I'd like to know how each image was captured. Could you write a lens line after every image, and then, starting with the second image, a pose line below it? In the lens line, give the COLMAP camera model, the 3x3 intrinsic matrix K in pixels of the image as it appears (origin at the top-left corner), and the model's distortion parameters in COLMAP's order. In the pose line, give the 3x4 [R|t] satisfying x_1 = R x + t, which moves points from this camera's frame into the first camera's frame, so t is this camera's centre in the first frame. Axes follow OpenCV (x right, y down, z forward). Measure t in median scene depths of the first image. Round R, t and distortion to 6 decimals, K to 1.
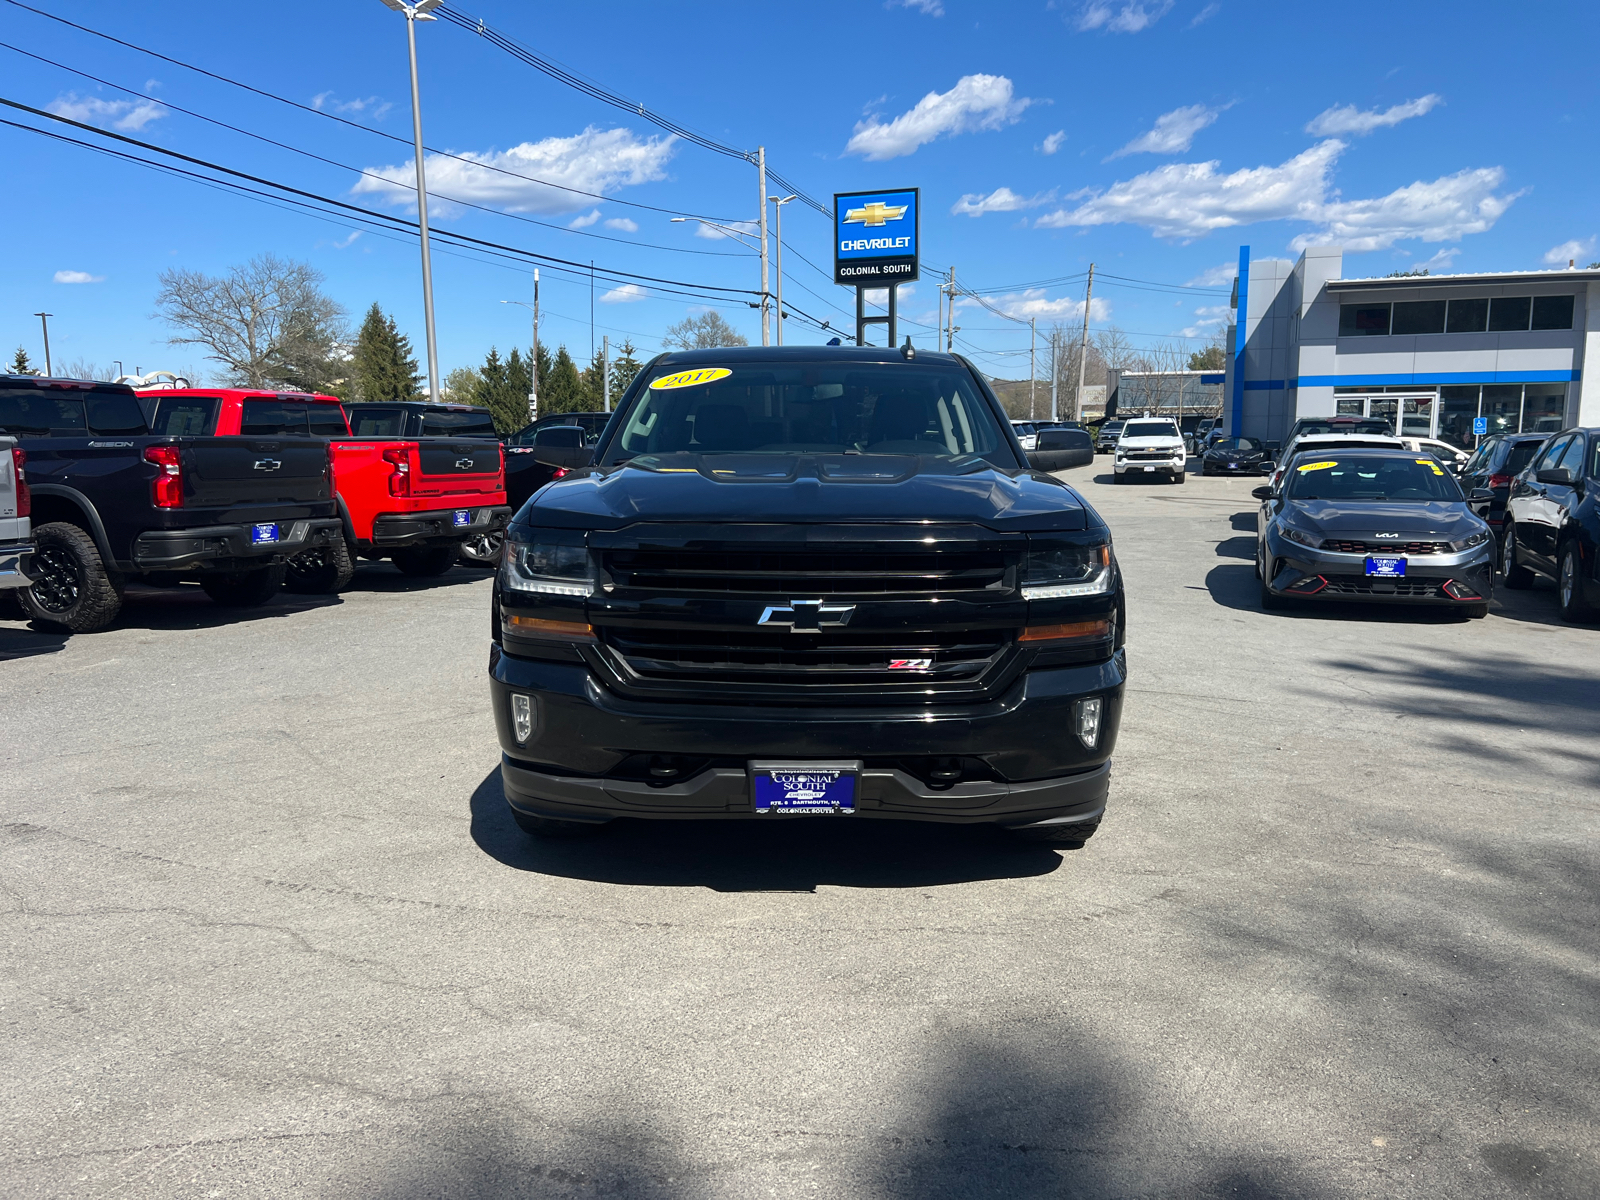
lens RADIAL K [[1206.2, 0, 783.0], [0, 1206.2, 600.5], [0, 0, 1]] dist [0.044793, -0.053895]
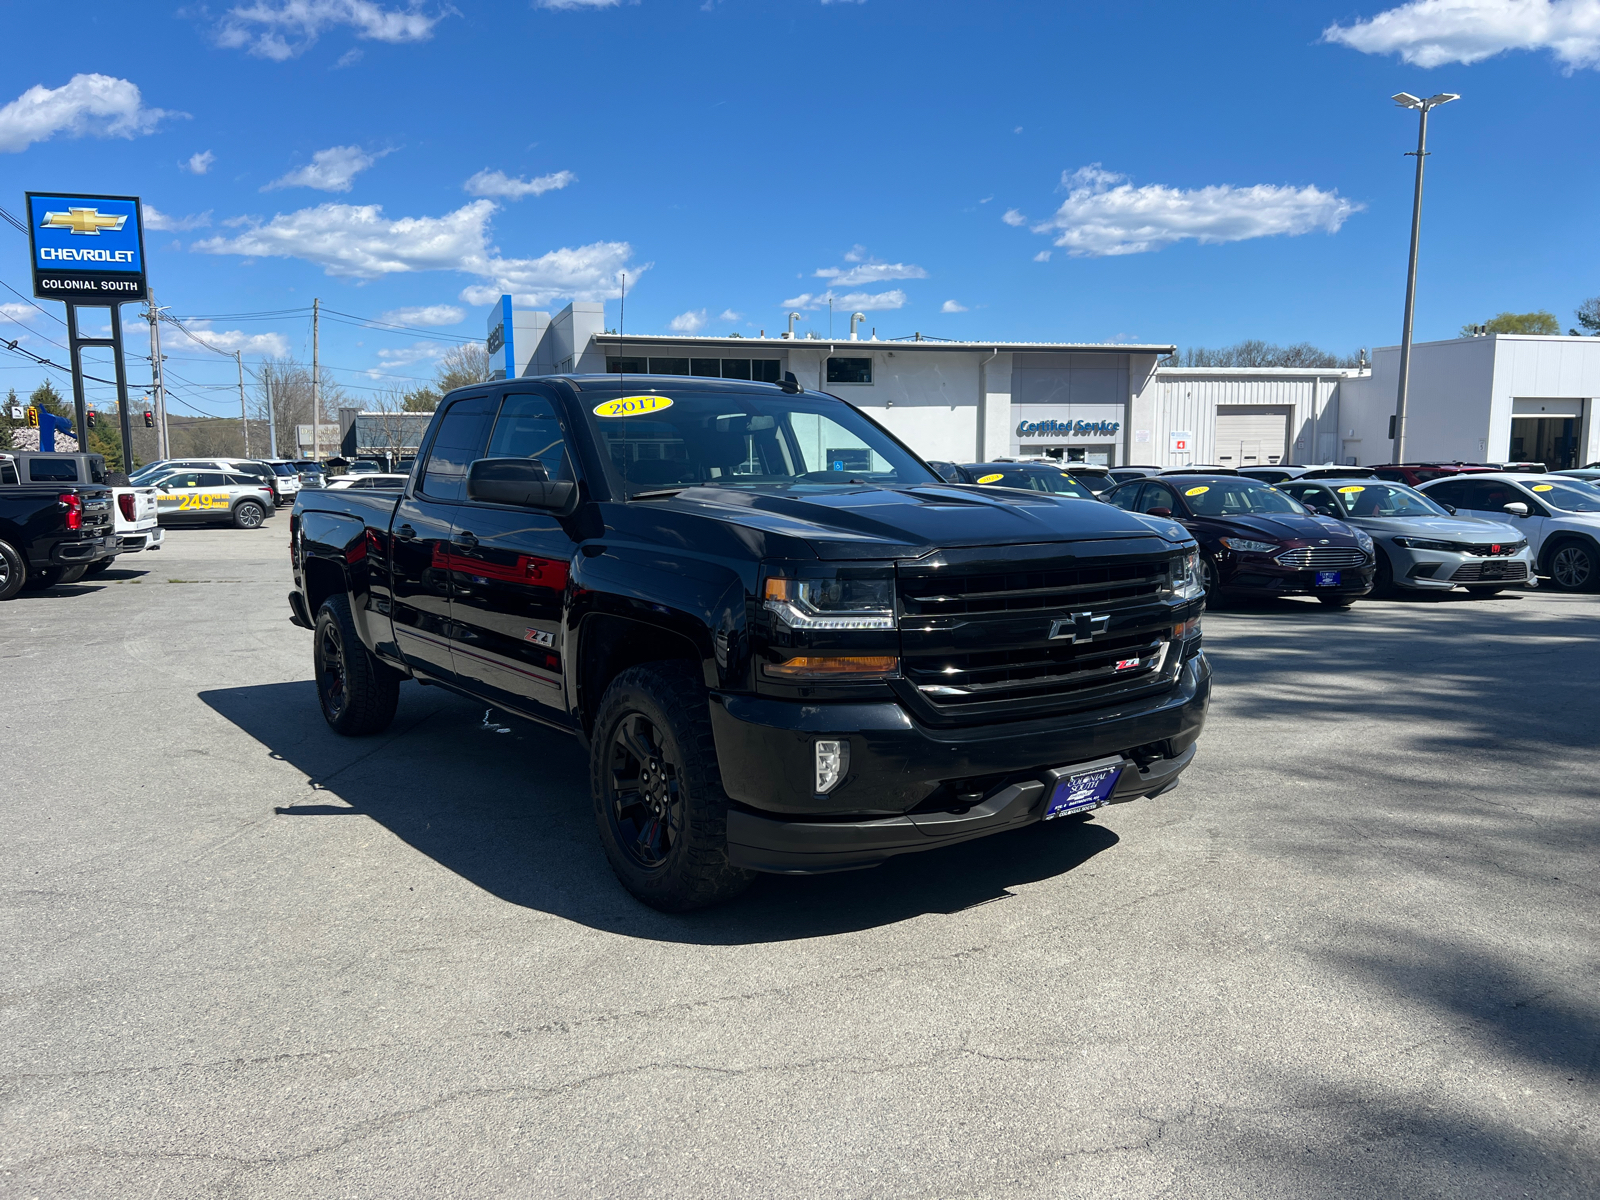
lens RADIAL K [[1206.2, 0, 808.8], [0, 1206.2, 602.8], [0, 0, 1]] dist [0.044793, -0.053895]
pose [[0.798038, -0.071287, 0.598376, -0.546764], [0.089919, 0.995948, -0.001271, -0.019654], [-0.595861, 0.054819, 0.801214, 0.185424]]
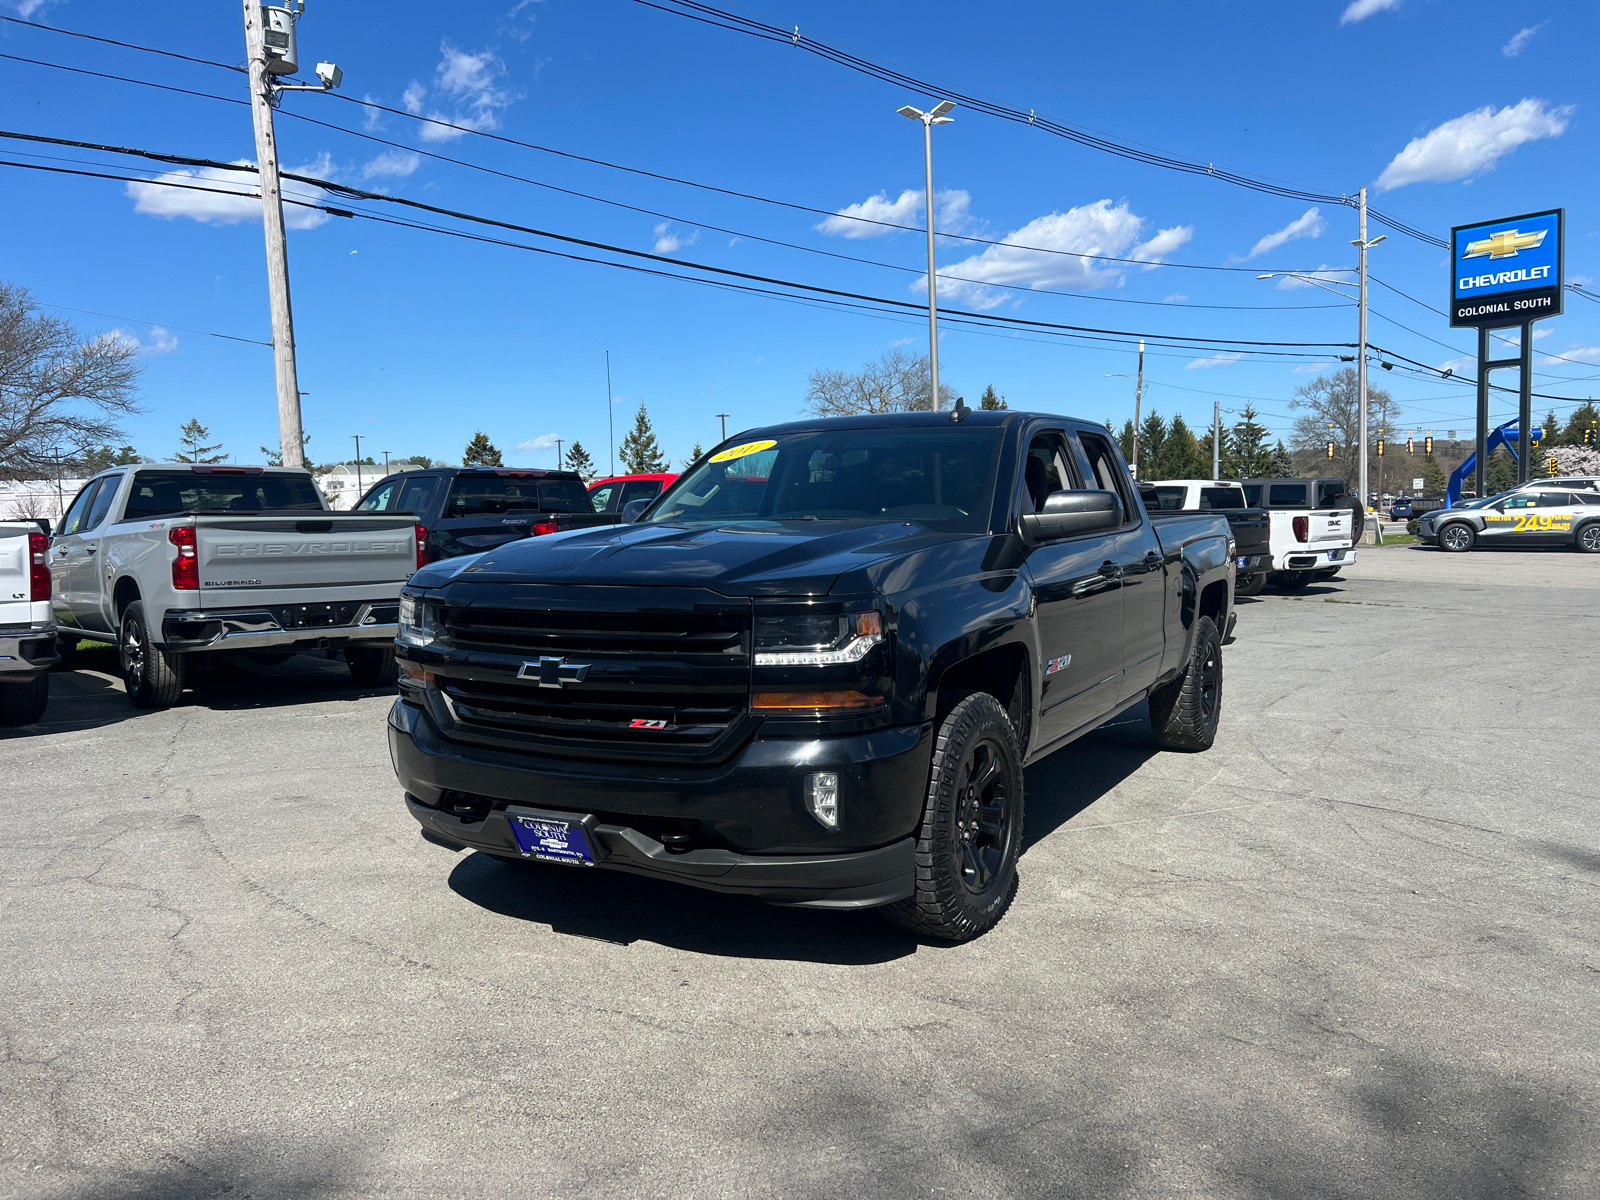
lens RADIAL K [[1206.2, 0, 804.3], [0, 1206.2, 607.8], [0, 0, 1]] dist [0.044793, -0.053895]
pose [[0.884813, 0.017438, -0.465620, 0.470922], [-0.042035, 0.998212, -0.042495, -0.004921], [0.464046, 0.057173, 0.883964, 0.110770]]
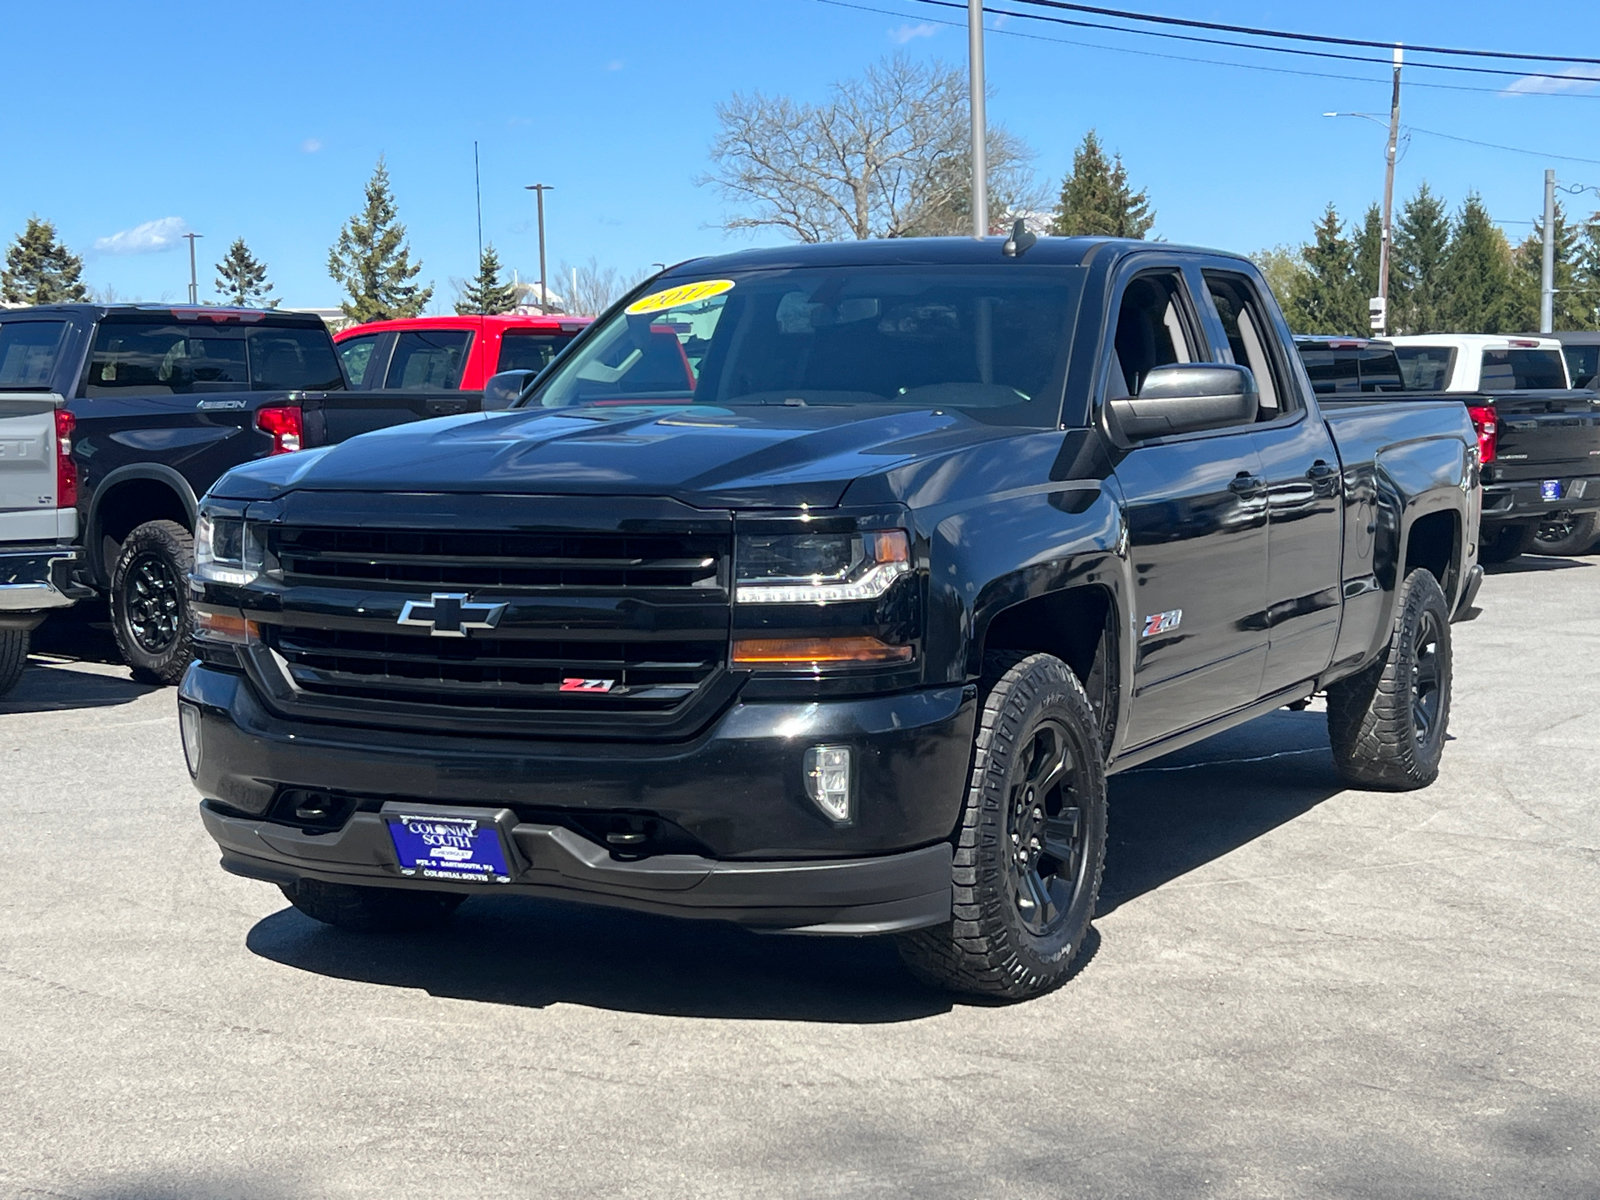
lens RADIAL K [[2516.2, 0, 810.8], [0, 2516.2, 595.1], [0, 0, 1]] dist [0.064688, 0.000000]
pose [[0.903662, 0.022152, -0.427672, 0.602440], [-0.044345, 0.998133, -0.042001, 0.038384], [0.425944, 0.056920, 0.902958, -0.223975]]
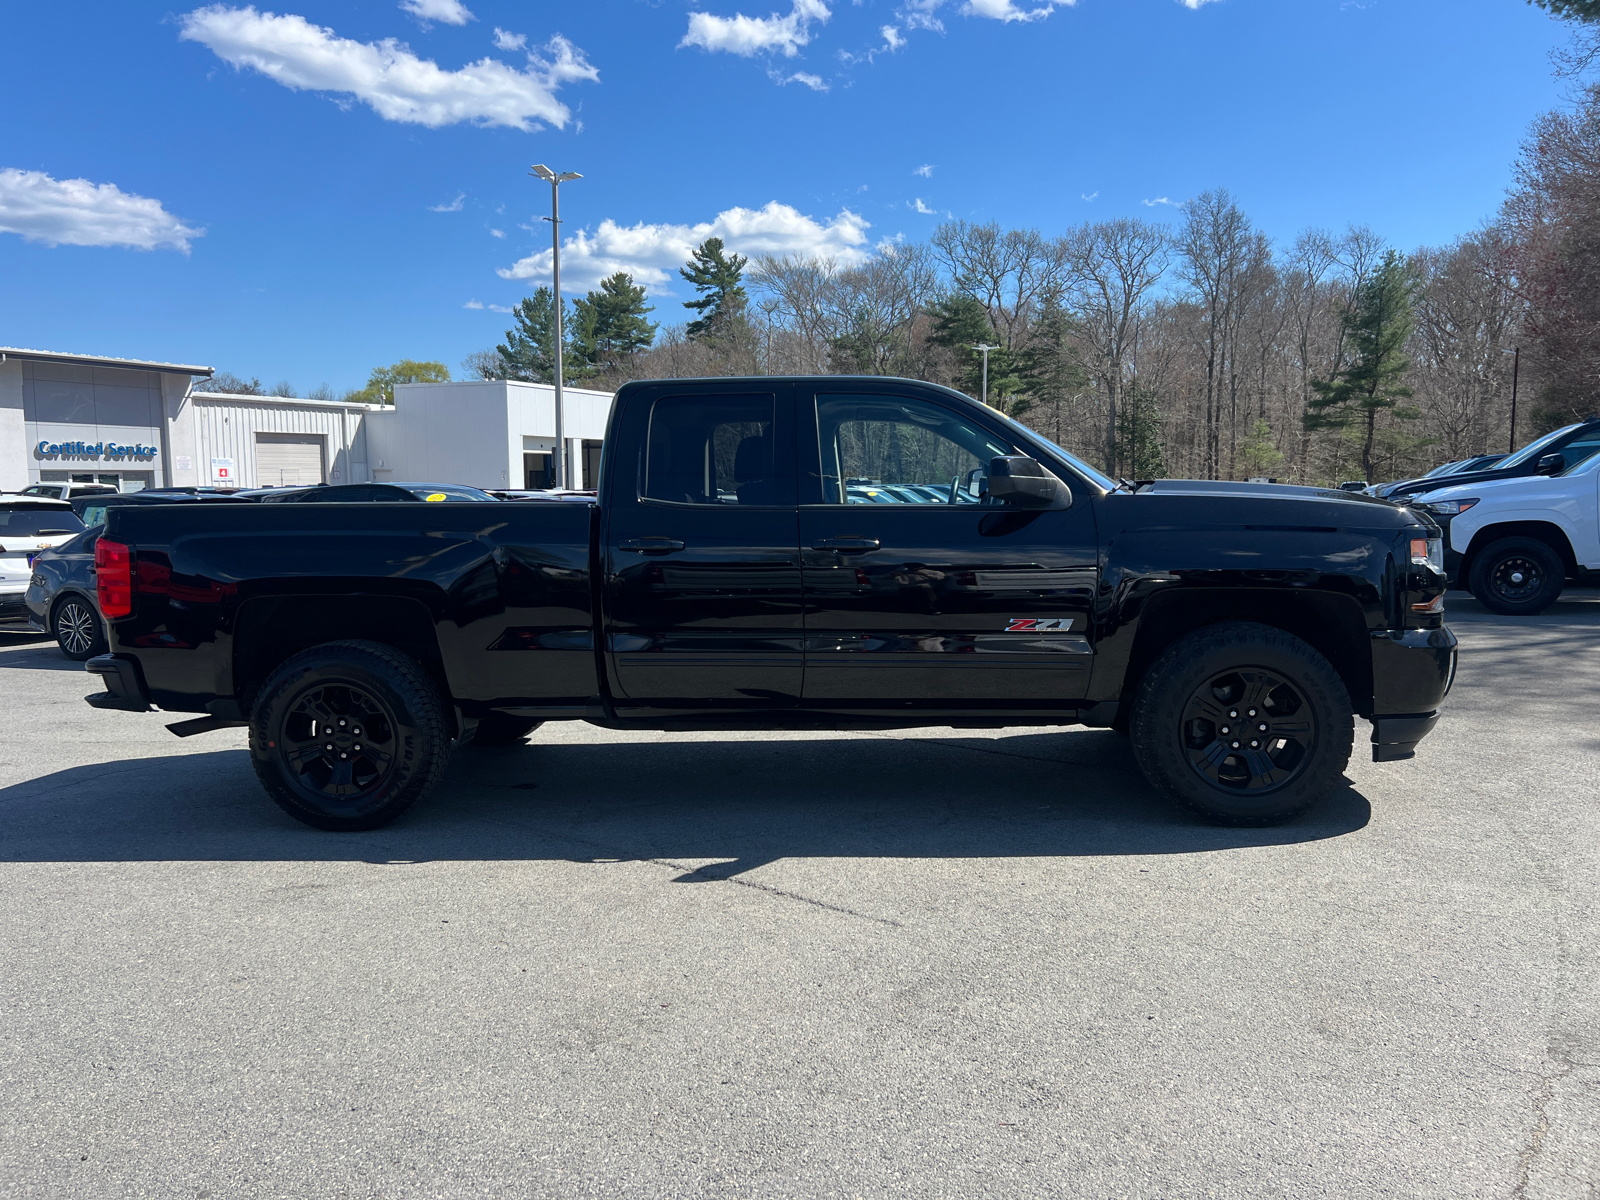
lens RADIAL K [[1206.2, 0, 786.1], [0, 1206.2, 598.0], [0, 0, 1]] dist [0.044793, -0.053895]
pose [[0.082152, -0.088602, 0.992674, -1.087951], [0.150406, 0.985734, 0.075535, -0.128143], [-0.985205, 0.143099, 0.094306, 1.082317]]
